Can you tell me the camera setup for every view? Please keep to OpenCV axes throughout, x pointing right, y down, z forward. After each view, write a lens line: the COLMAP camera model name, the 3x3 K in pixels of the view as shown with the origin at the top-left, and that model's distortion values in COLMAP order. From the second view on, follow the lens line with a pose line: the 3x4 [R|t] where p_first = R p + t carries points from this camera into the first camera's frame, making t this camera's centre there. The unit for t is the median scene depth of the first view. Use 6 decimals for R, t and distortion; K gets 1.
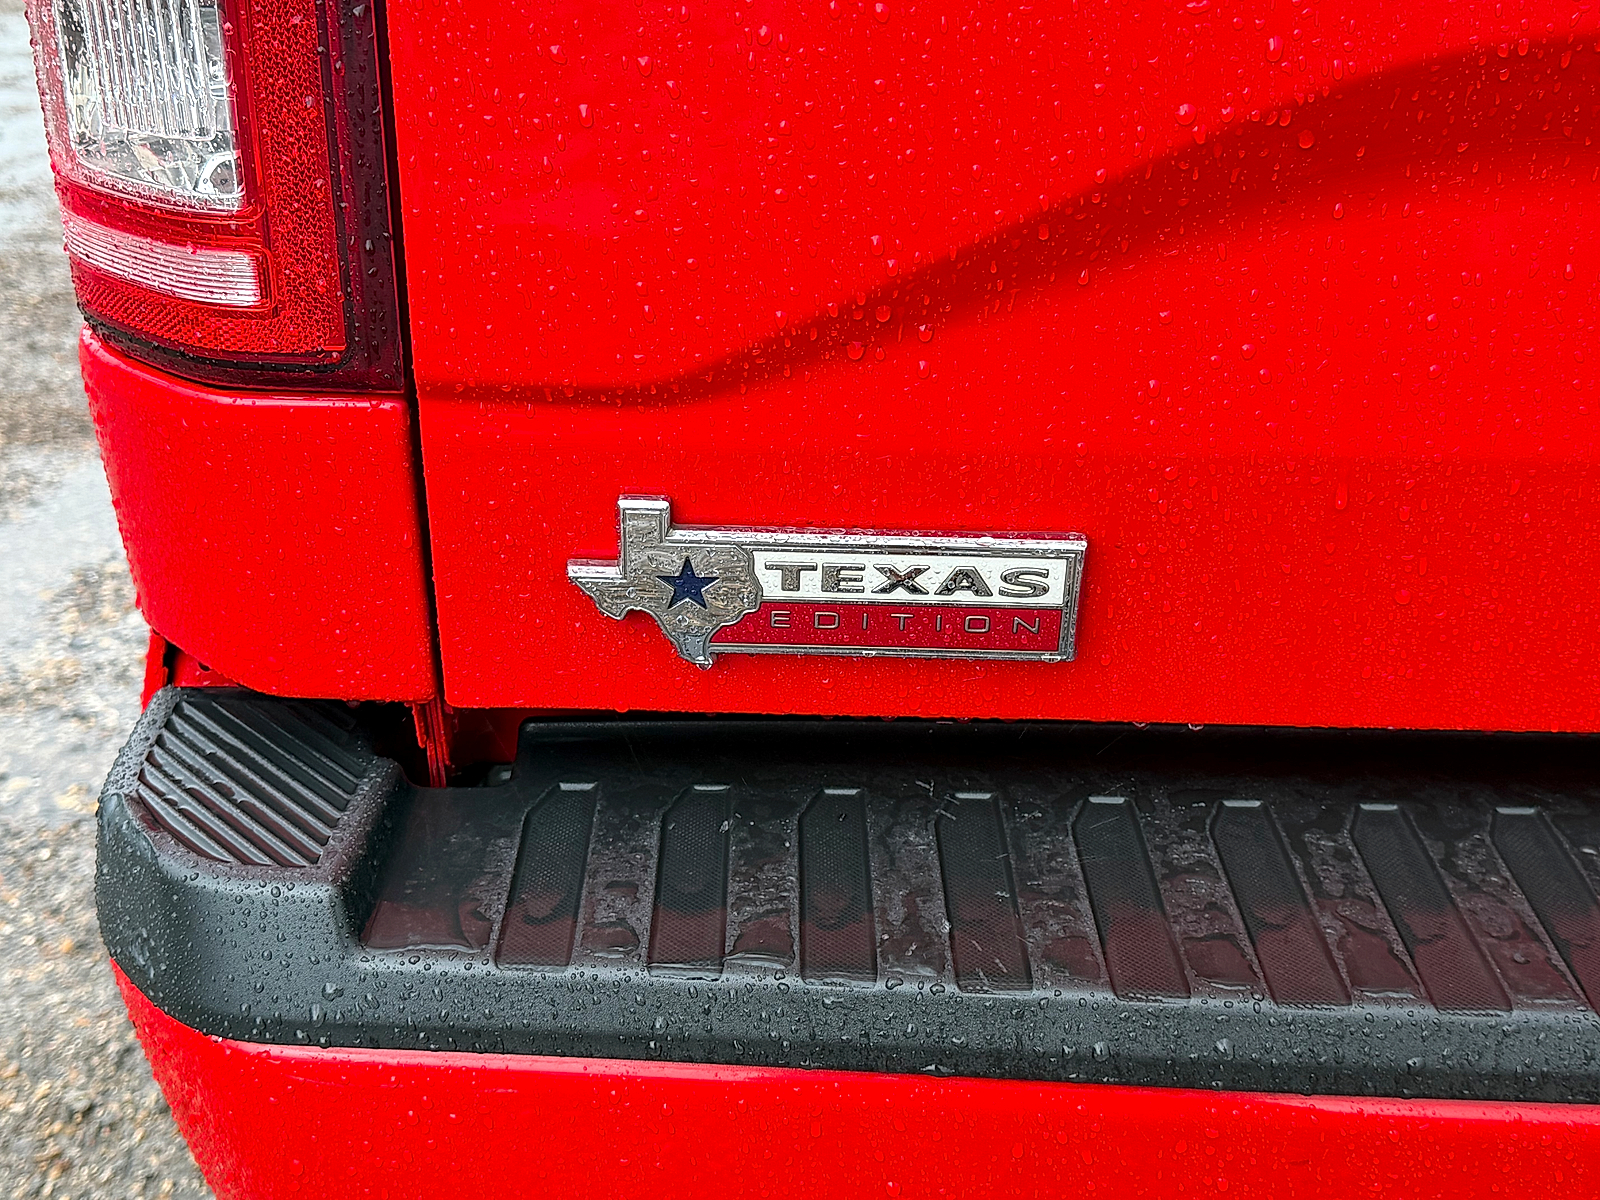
lens RADIAL K [[1980.1, 0, 800.0], [0, 1980.1, 600.0], [0, 0, 1]] dist [0.212174, -0.651579]
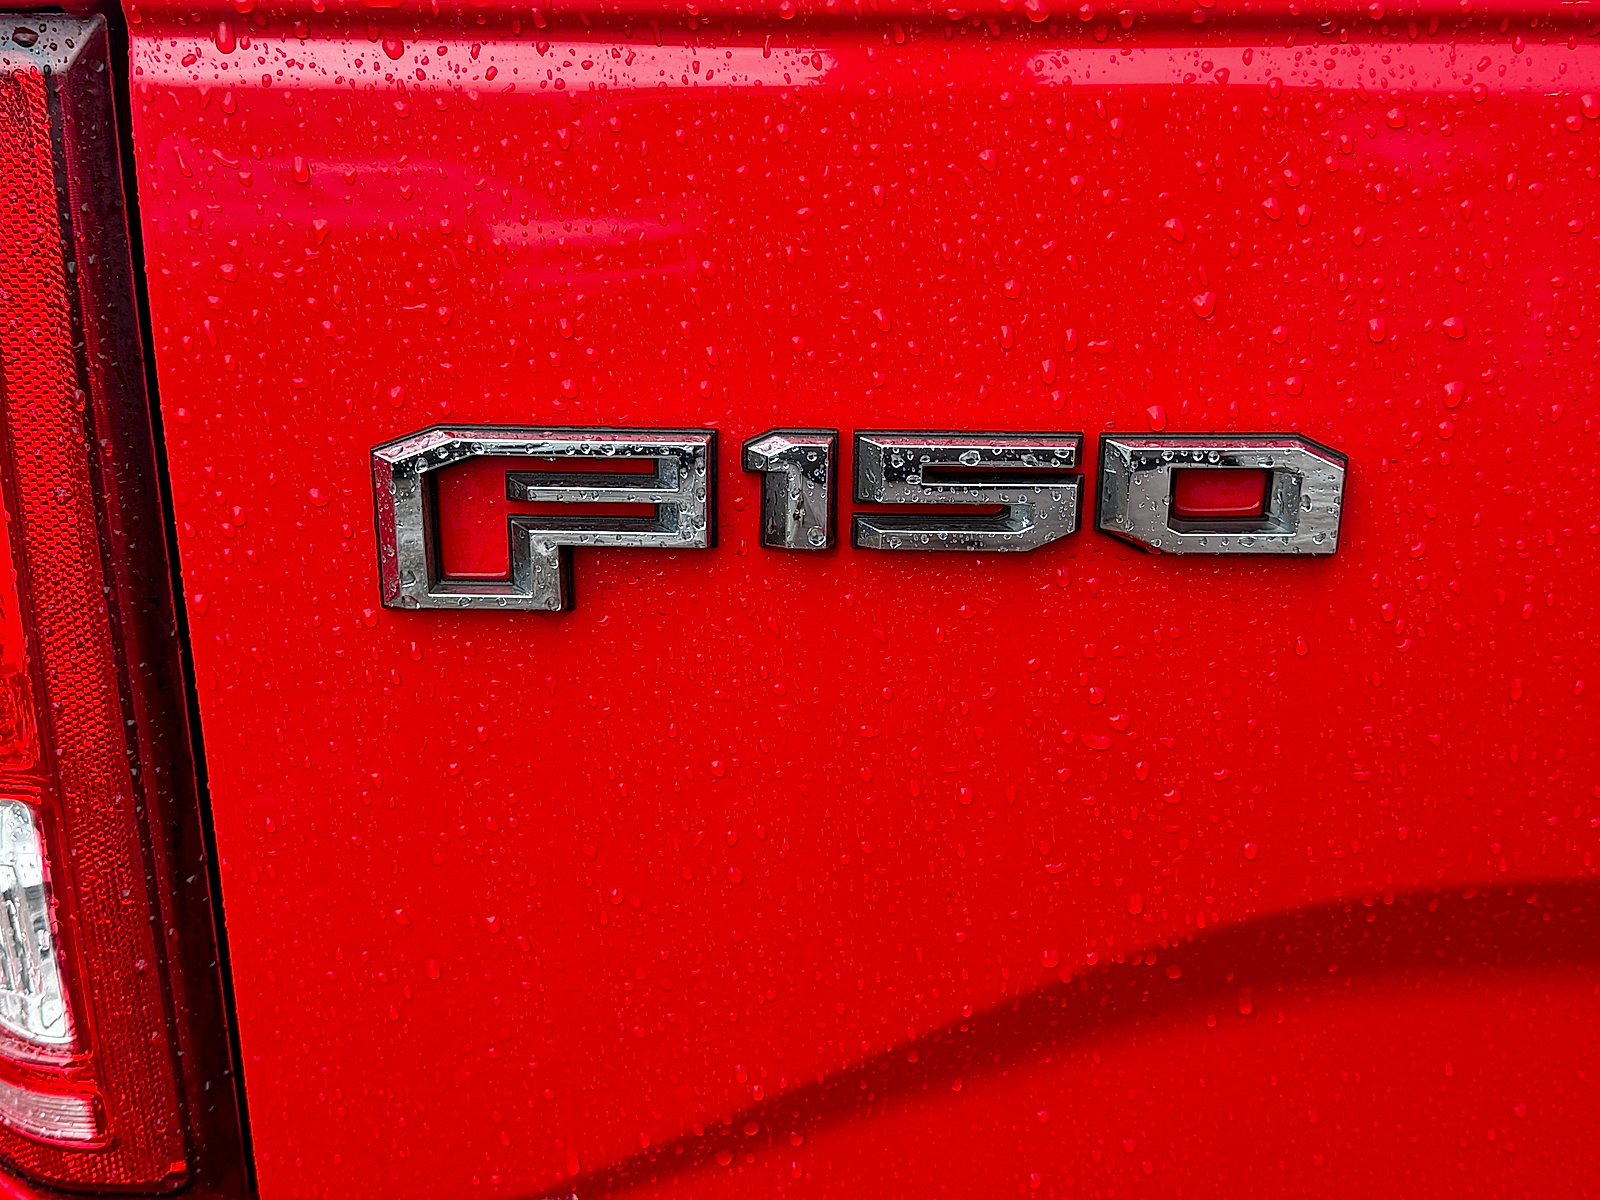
lens RADIAL K [[1980.1, 0, 800.0], [0, 1980.1, 600.0], [0, 0, 1]] dist [0.212174, -0.651579]
pose [[0.998819, -0.032648, 0.035995, 0.039153], [0.034527, 0.998004, -0.052868, -0.349034], [-0.034198, 0.054048, 0.997953, 0.022683]]
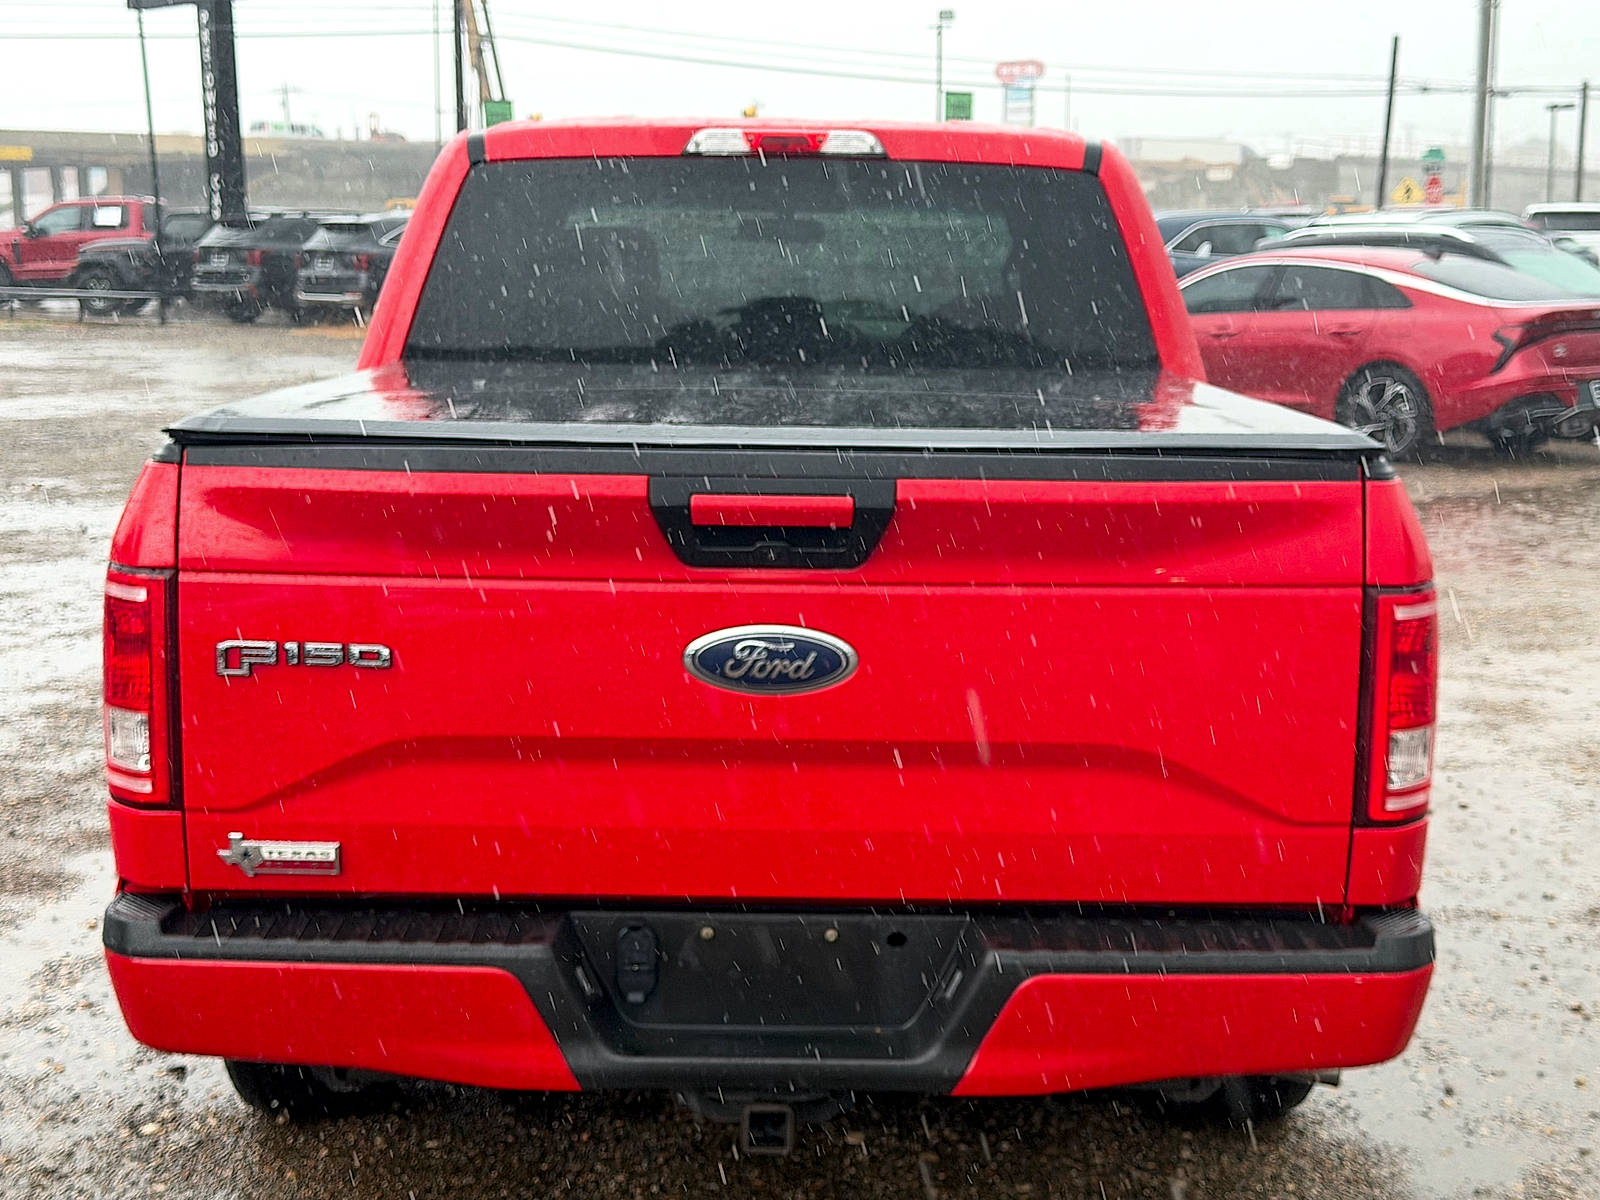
lens RADIAL K [[2311.9, 0, 800.0], [0, 2311.9, 600.0], [0, 0, 1]] dist [0.126715, -0.140687]
pose [[0.999973, 0.000089, -0.007354, 1.256934], [-0.001823, 0.971728, -0.236096, 0.687273], [0.007125, 0.236103, 0.971702, -4.292607]]
